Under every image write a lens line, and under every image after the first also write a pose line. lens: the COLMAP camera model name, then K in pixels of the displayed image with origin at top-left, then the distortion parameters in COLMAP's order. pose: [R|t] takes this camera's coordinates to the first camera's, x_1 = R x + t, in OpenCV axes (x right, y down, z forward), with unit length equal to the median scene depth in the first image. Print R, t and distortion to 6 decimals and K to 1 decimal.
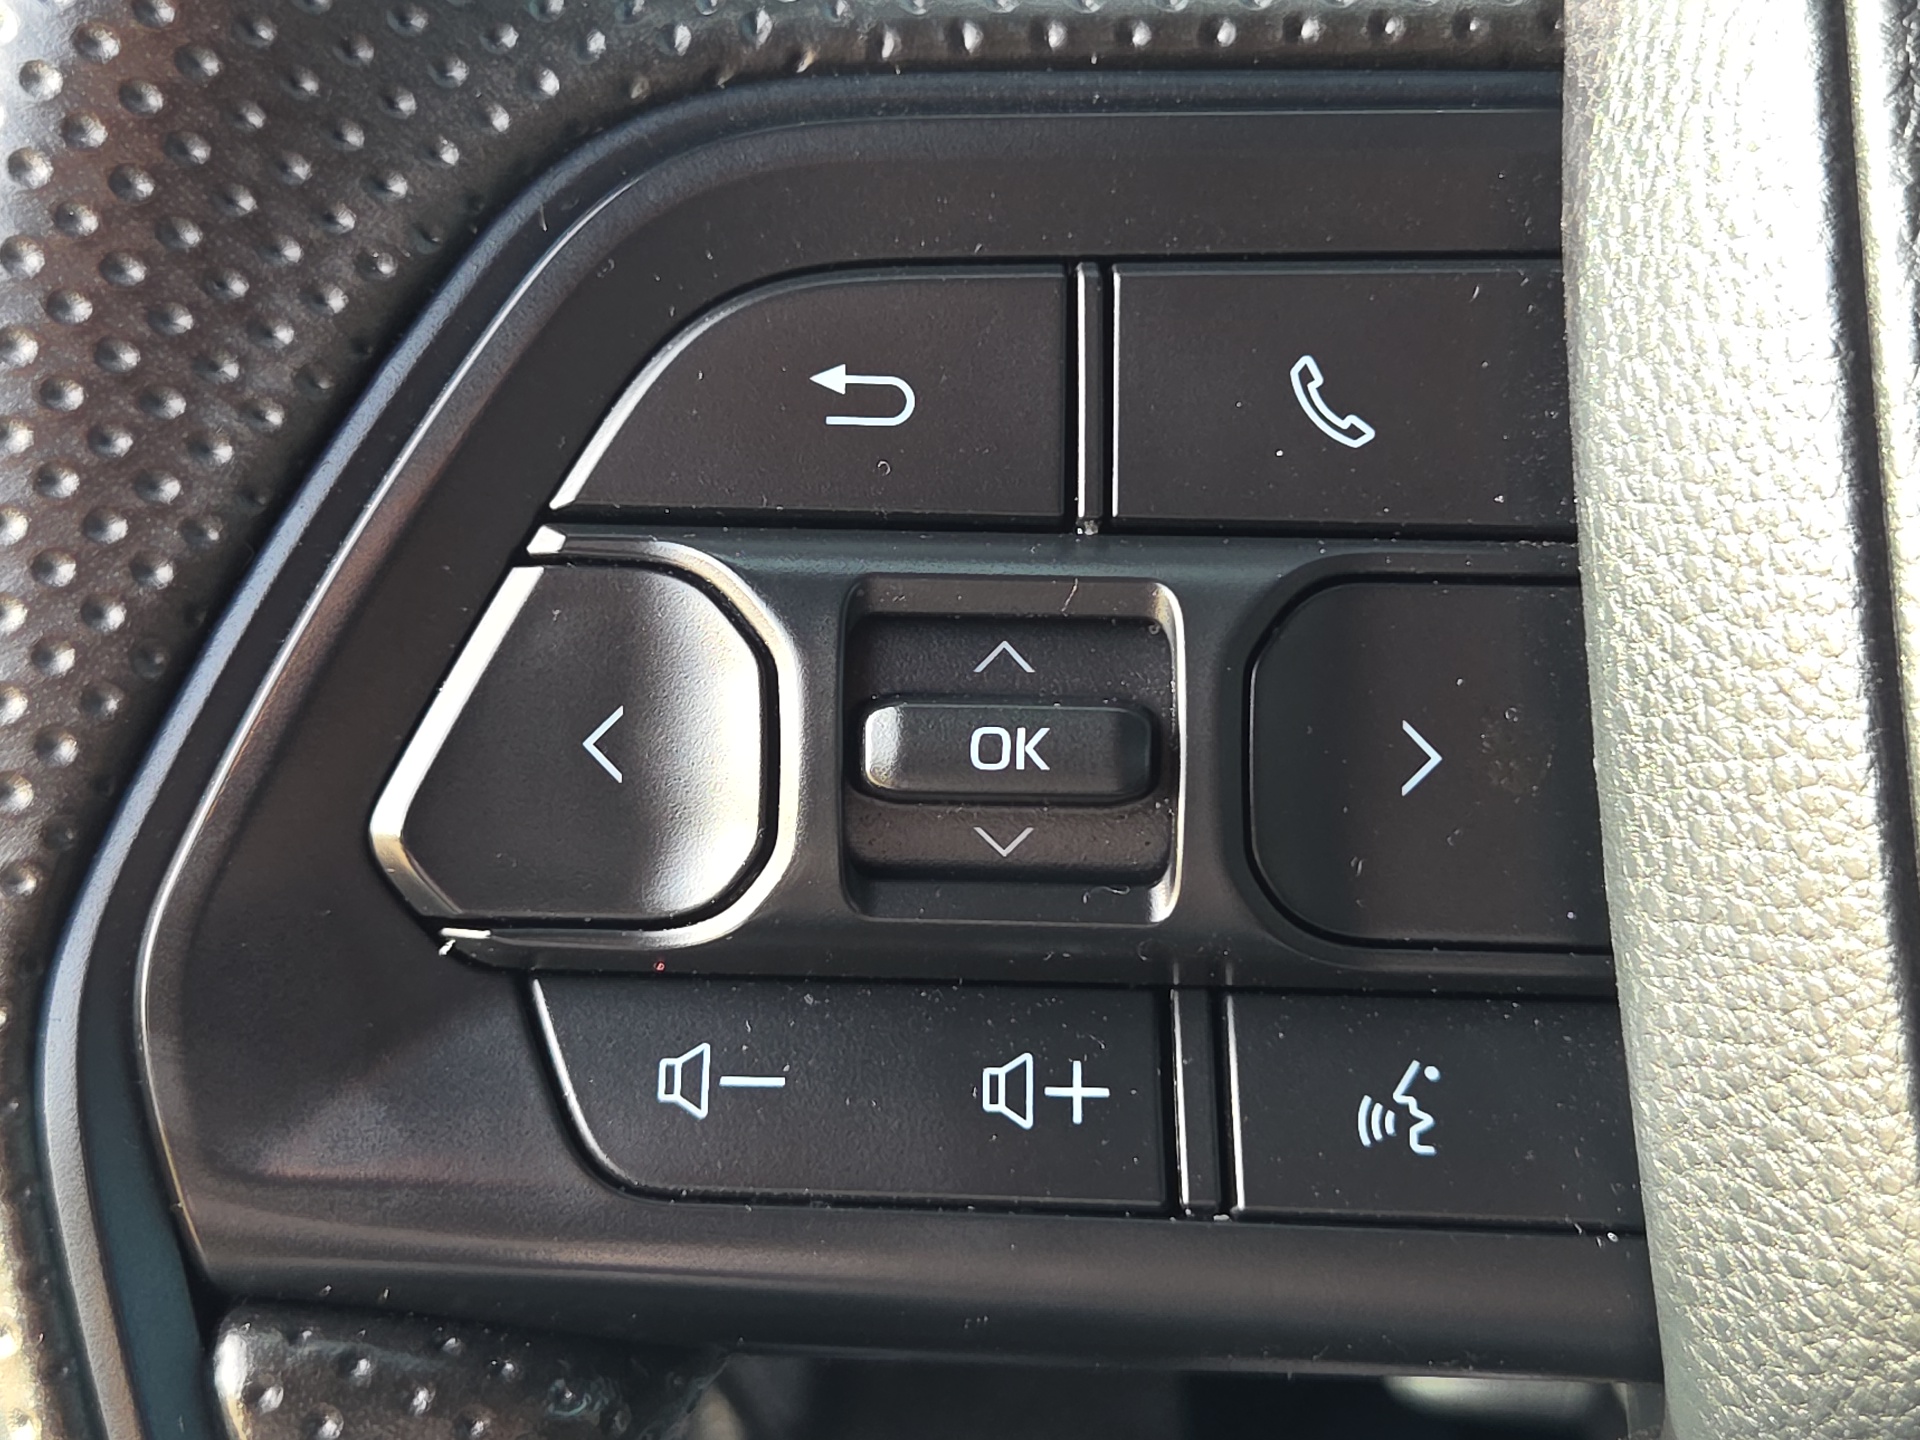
lens RADIAL K [[3083.8, 0, 959.8], [0, 3083.8, 718.7], [0, 0, 1]] dist [0.068647, 0.000000]
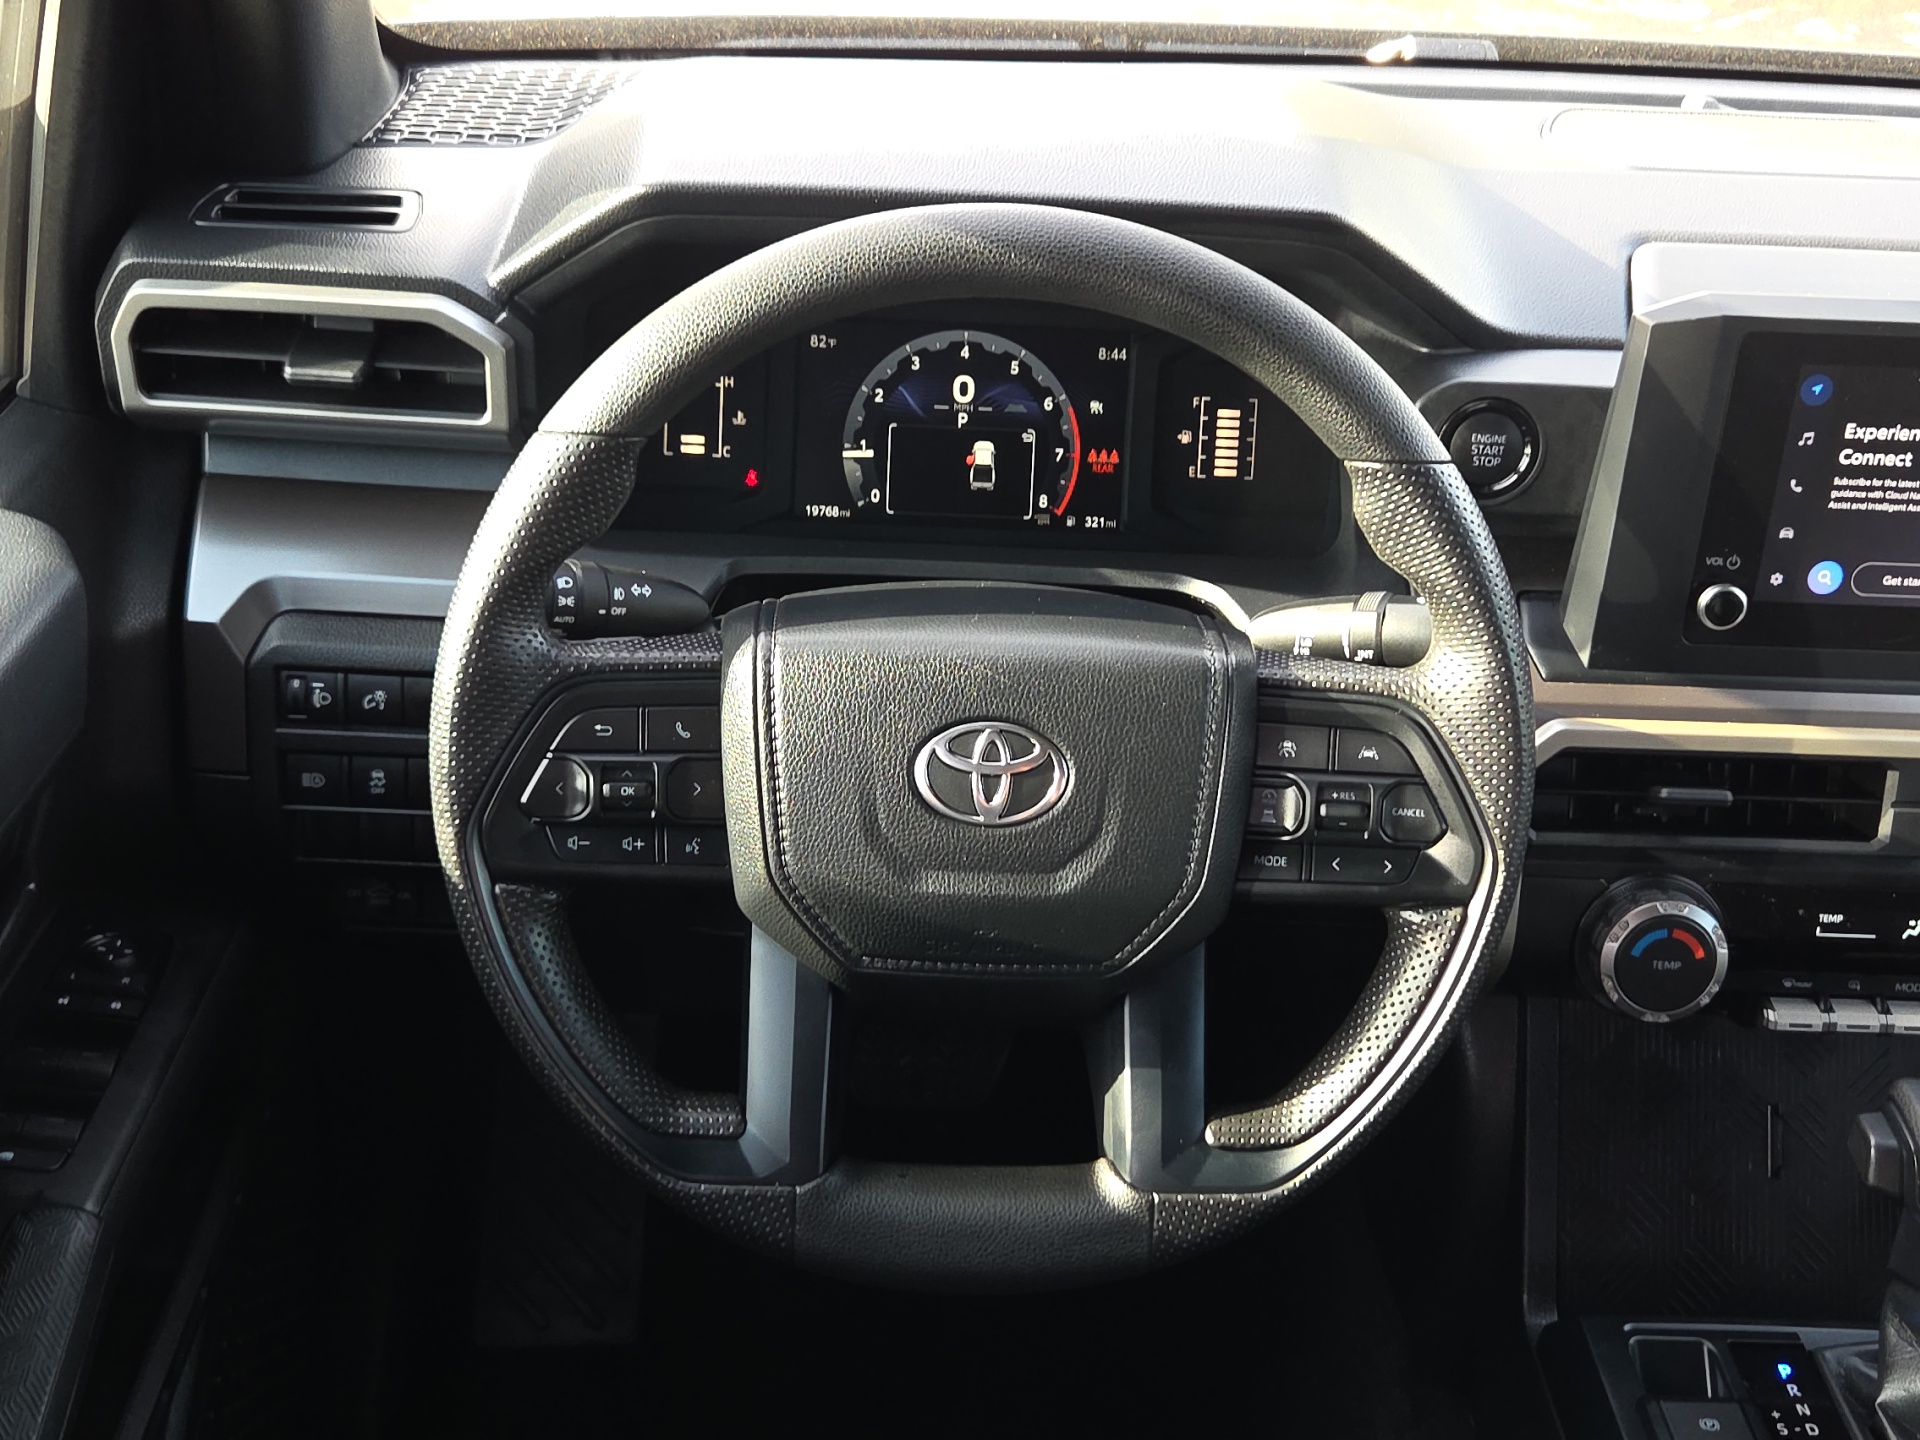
lens RADIAL K [[2316.6, 0, 970.8], [0, 2316.6, 716.6], [0, 0, 1]] dist [0.064243, 0.000000]
pose [[0.987737, 0.002126, 0.156113, -0.030245], [-0.022104, 0.991739, 0.126351, -0.721393], [-0.154555, -0.128252, 0.979625, -3.549102]]
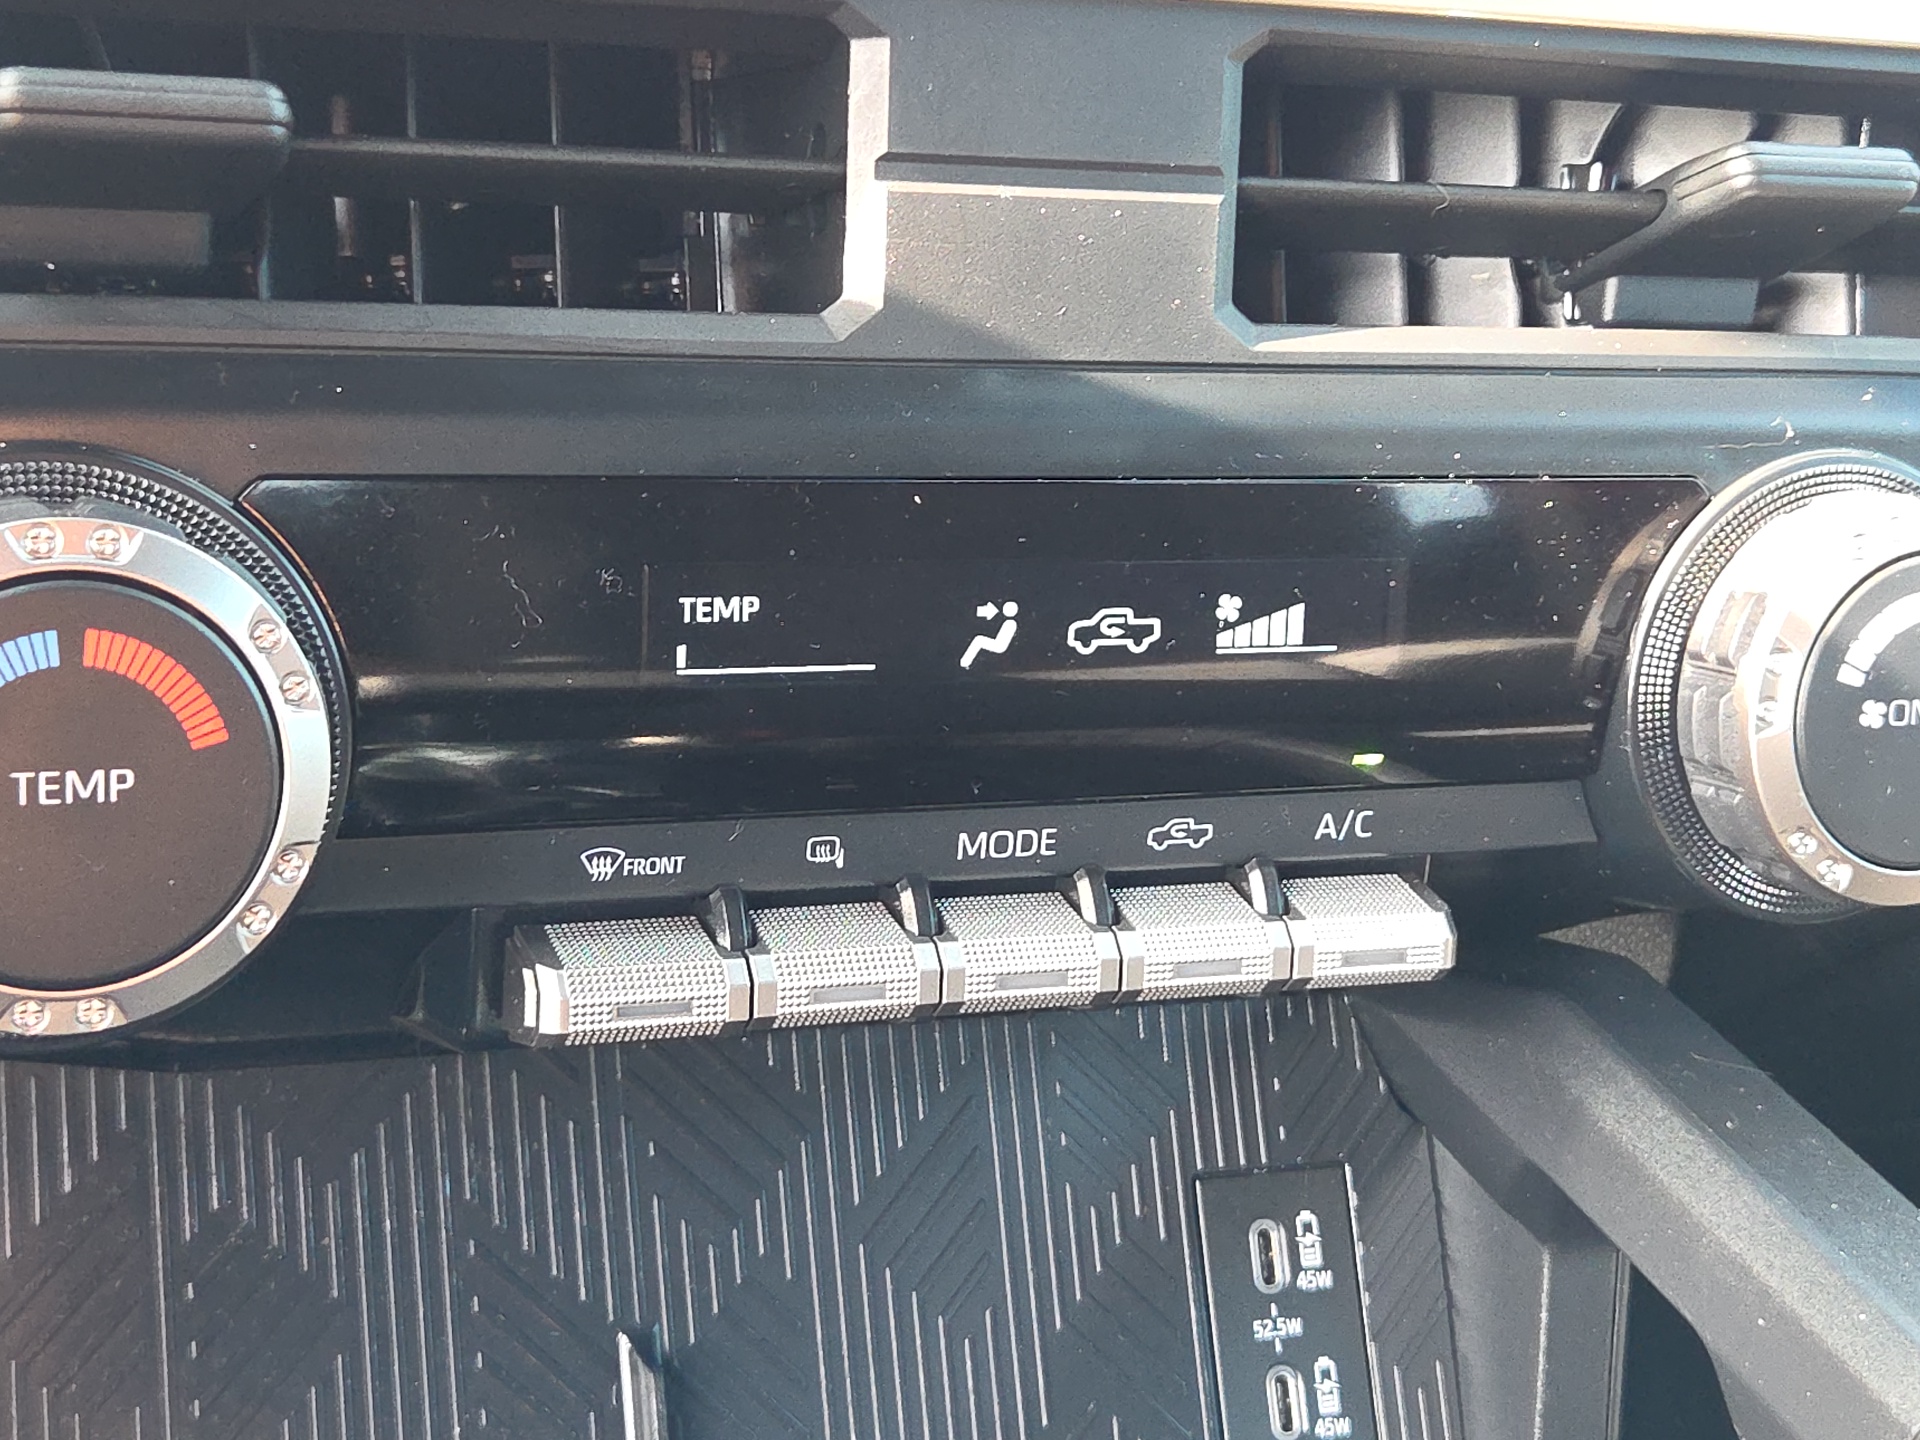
lens RADIAL K [[3083.8, 0, 961.4], [0, 3083.8, 719.2], [0, 0, 1]] dist [0.068647, 0.000000]
pose [[0.863069, -0.051336, 0.502470, 1.959934], [0.032341, 0.998397, 0.046453, 0.391962], [-0.504049, -0.023842, 0.863346, -0.338765]]
